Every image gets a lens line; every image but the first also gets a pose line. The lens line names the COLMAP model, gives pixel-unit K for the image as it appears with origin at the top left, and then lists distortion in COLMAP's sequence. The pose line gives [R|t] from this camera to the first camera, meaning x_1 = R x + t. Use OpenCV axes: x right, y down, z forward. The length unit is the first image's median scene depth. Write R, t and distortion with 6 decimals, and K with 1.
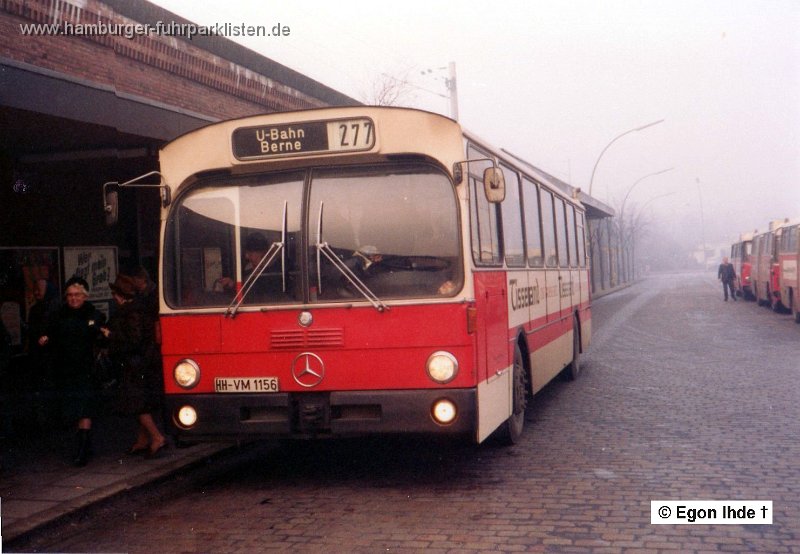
lens RADIAL K [[1066.2, 0, 399.6], [0, 1066.2, 275.2], [0, 0, 1]] dist [0.285742, 0.000000]
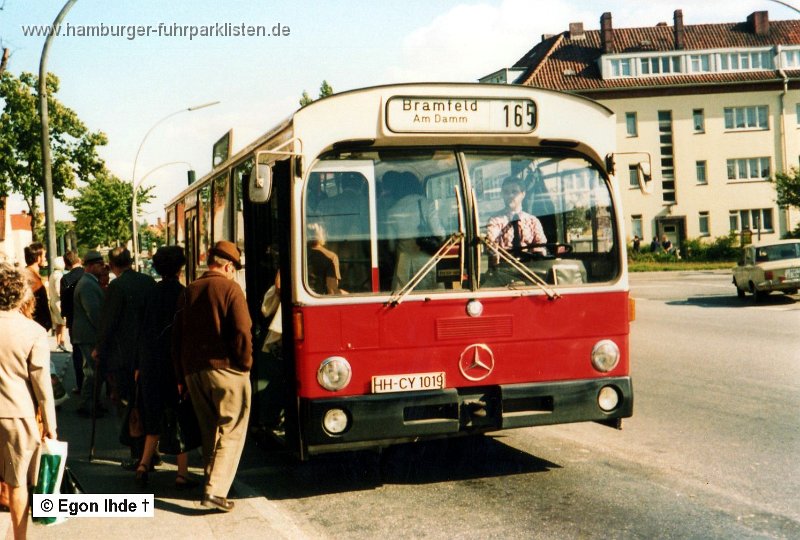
lens RADIAL K [[1027.5, 0, 383.0], [0, 1027.5, 266.5], [0, 0, 1]] dist [0.019193, 0.000000]
pose [[0.836976, 0.016905, 0.546979, -0.639327], [-0.003669, 0.999674, -0.025281, 0.026997], [-0.547228, 0.019153, 0.836765, 0.295622]]
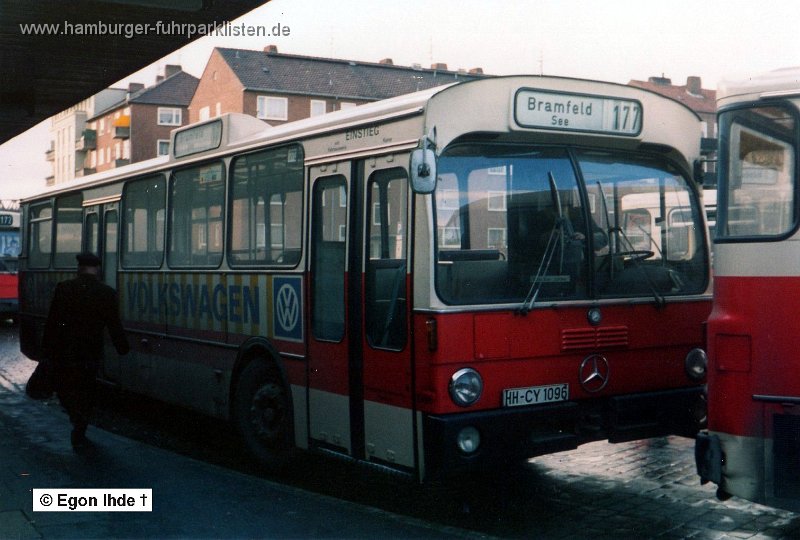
lens RADIAL K [[1027.5, 0, 399.3], [0, 1027.5, 275.8], [0, 0, 1]] dist [0.019193, 0.000000]
pose [[0.667139, 0.032626, 0.744218, -0.820352], [-0.013688, 0.999409, -0.031543, 0.035803], [-0.744807, 0.010856, 0.667191, 0.550941]]
